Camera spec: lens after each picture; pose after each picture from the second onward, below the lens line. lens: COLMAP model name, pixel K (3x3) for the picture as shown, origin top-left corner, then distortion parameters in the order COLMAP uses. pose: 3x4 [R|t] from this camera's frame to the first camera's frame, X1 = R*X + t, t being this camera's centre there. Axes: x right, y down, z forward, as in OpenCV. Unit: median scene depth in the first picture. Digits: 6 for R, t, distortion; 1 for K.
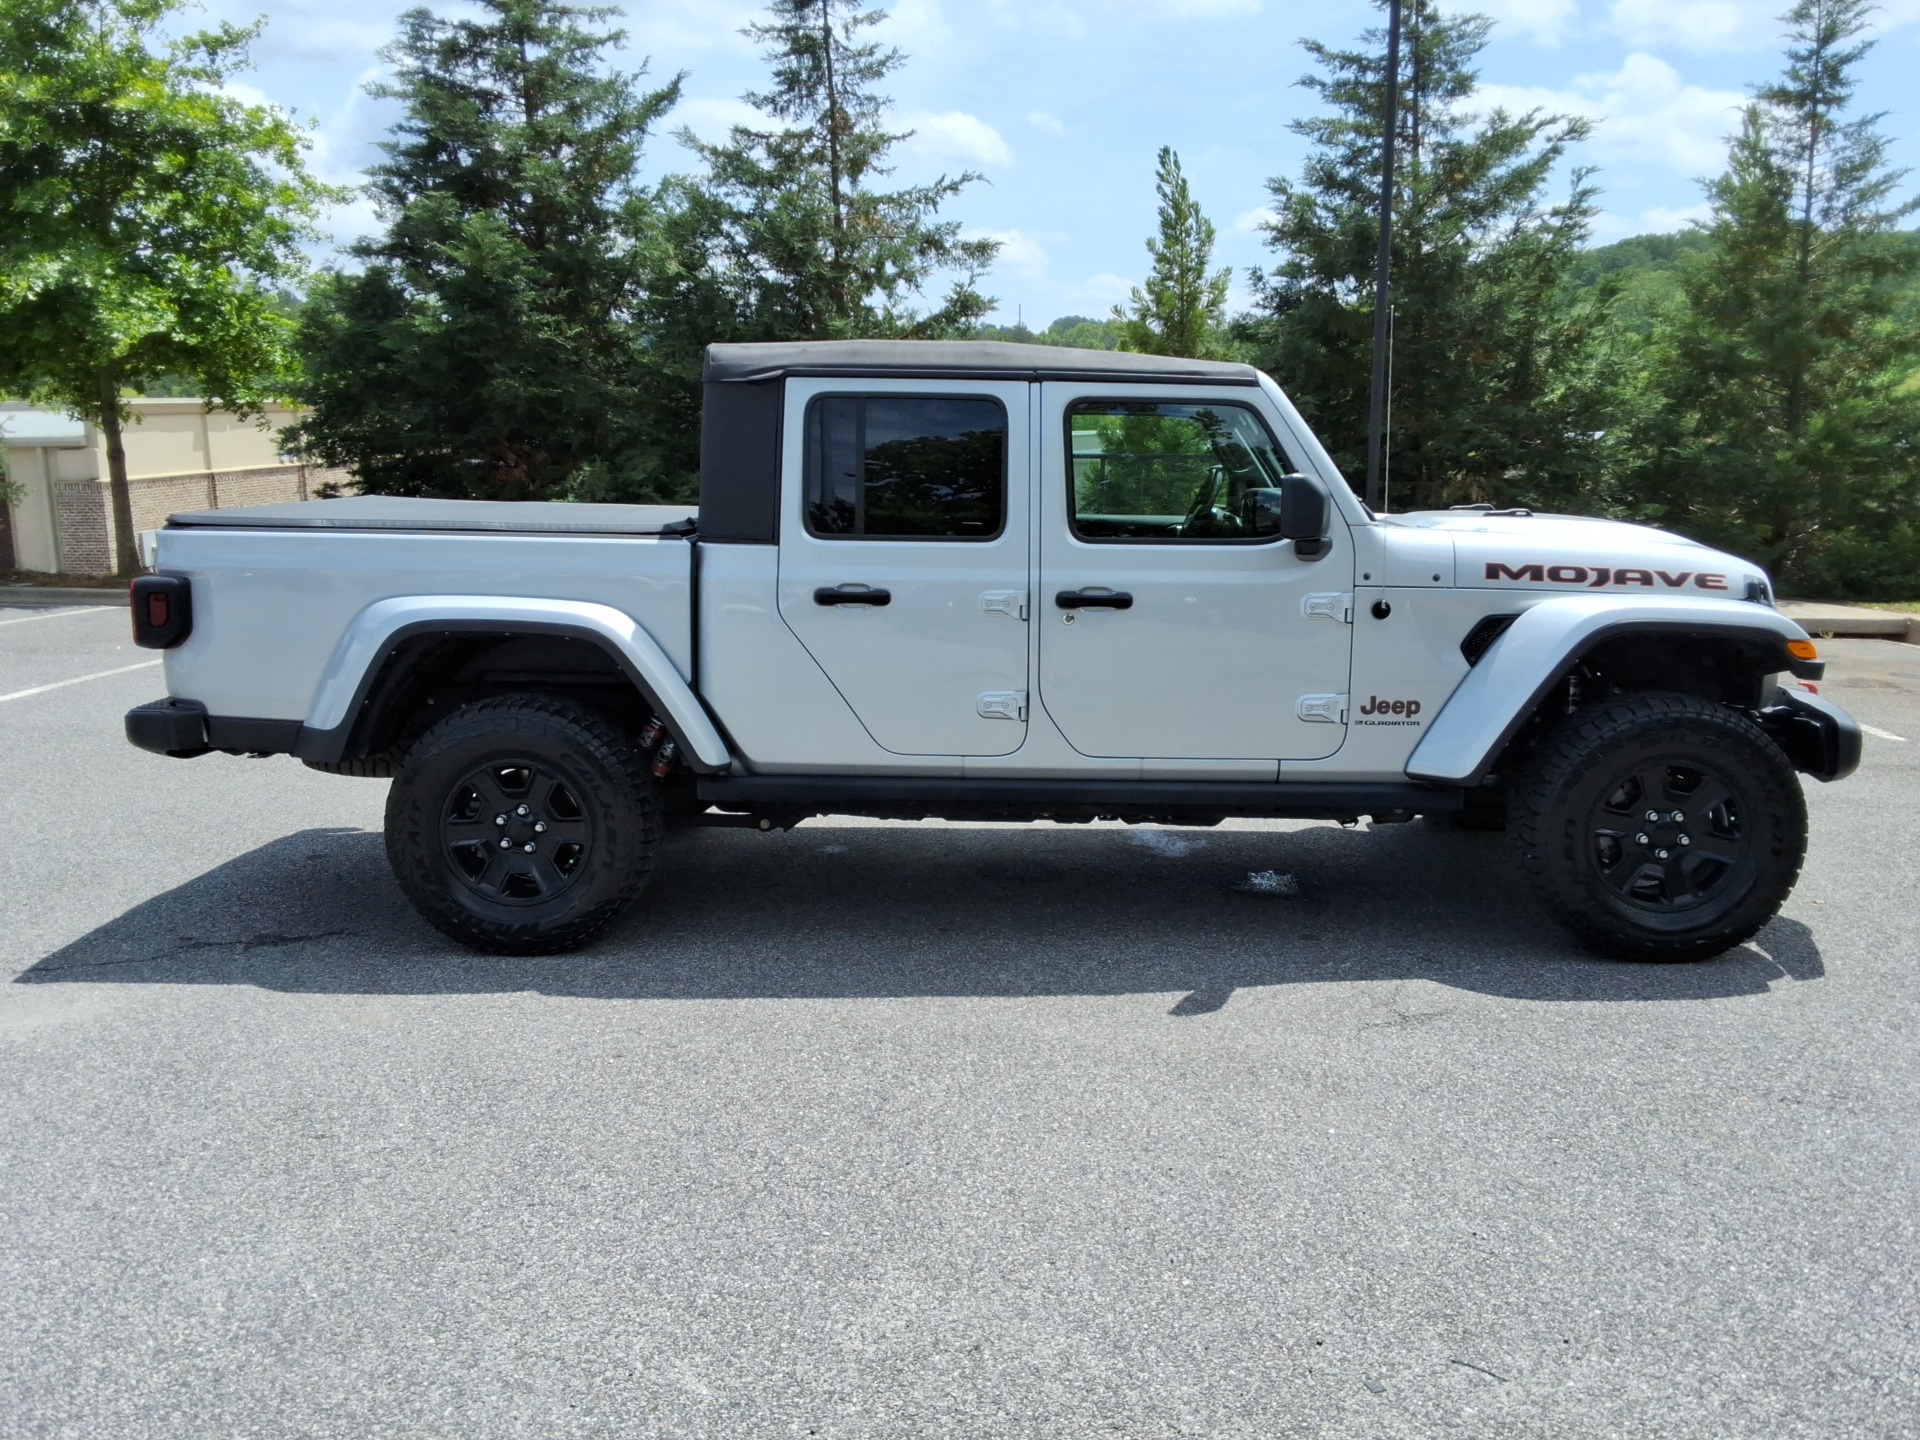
lens RADIAL K [[1544.5, 0, 965.3], [0, 1544.5, 676.6], [0, 0, 1]] dist [0.123958, -0.204608]
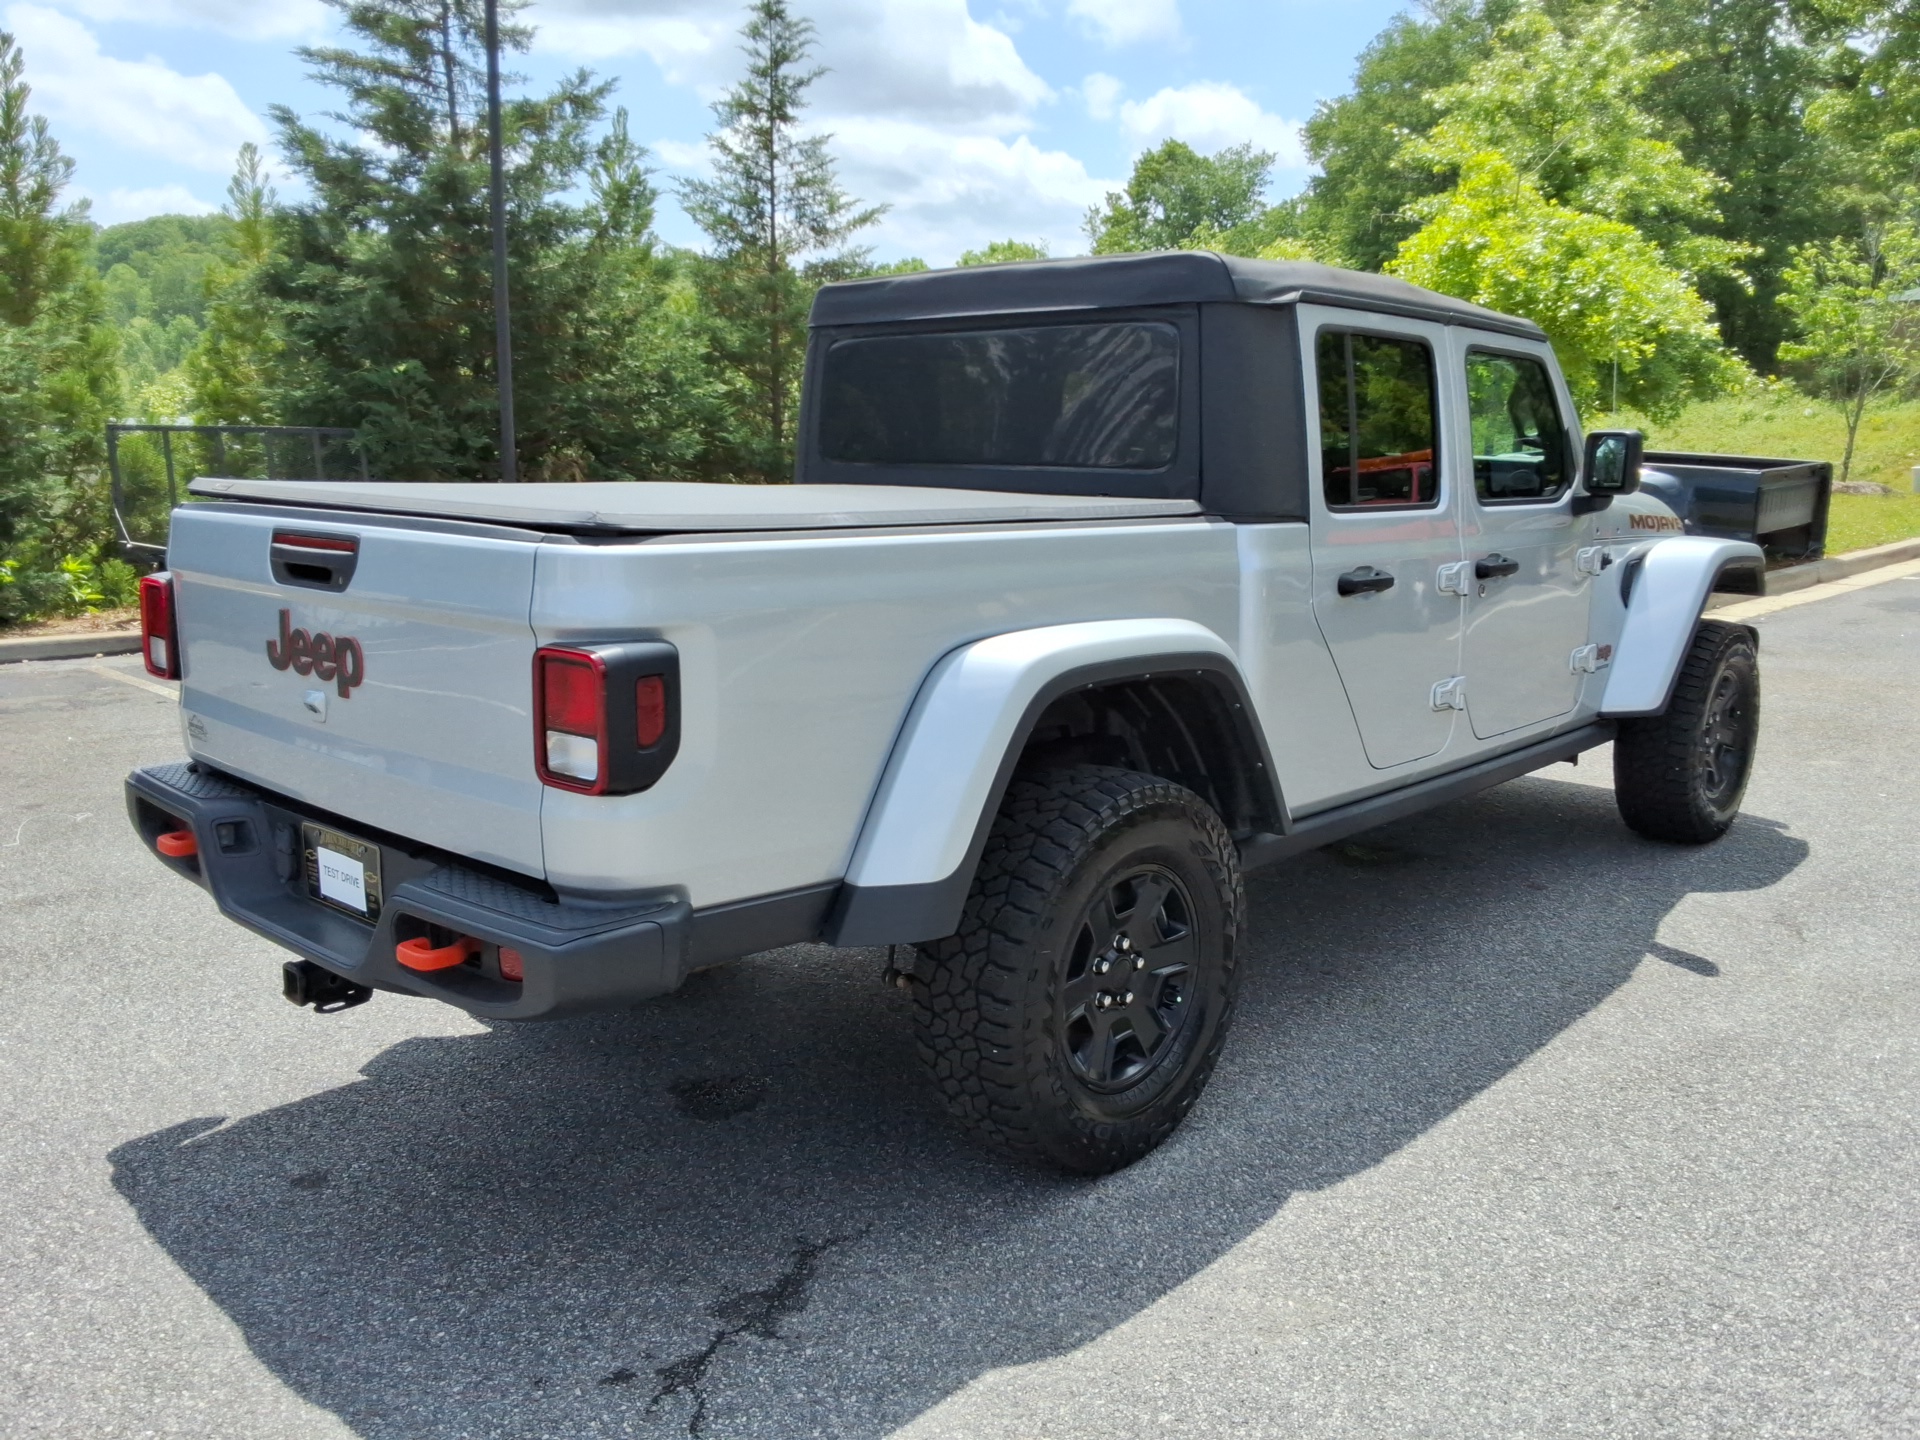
lens RADIAL K [[1536.7, 0, 976.3], [0, 1536.7, 684.6], [0, 0, 1]] dist [0.118294, -0.193132]
pose [[0.649352, -0.115216, 0.751709, -0.811556], [0.105098, 0.992568, 0.061345, -0.070091], [-0.753191, 0.039169, 0.656635, 0.623947]]
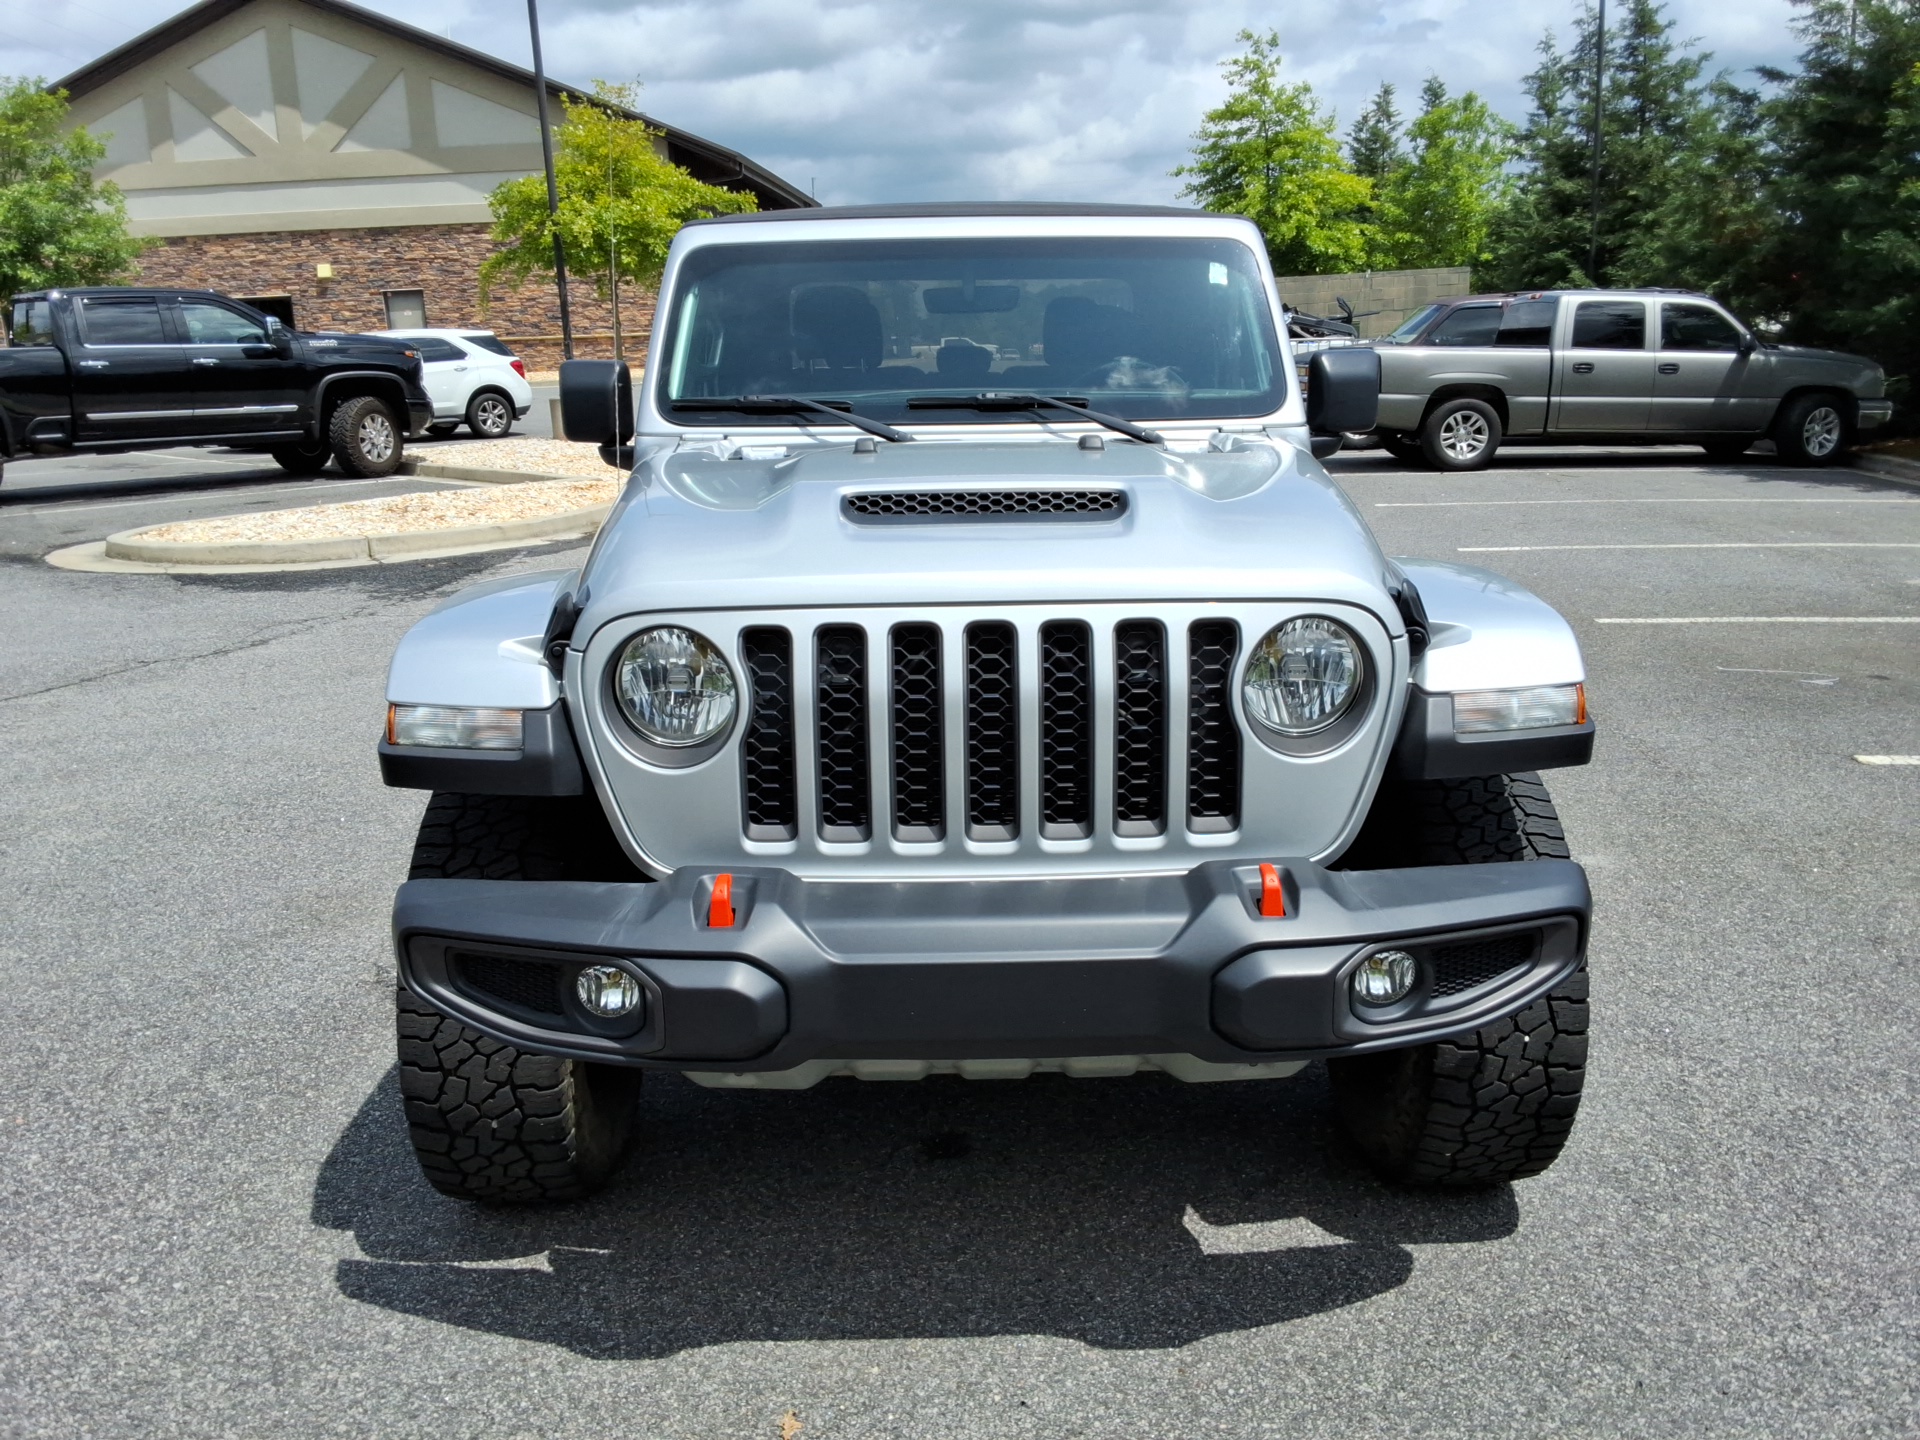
lens RADIAL K [[1544.5, 0, 965.3], [0, 1544.5, 676.6], [0, 0, 1]] dist [0.123958, -0.204608]
pose [[0.067076, 0.213615, -0.974613, 1.007540], [-0.138943, 0.969295, 0.202886, -0.153594], [0.988026, 0.121807, 0.094697, 1.091638]]
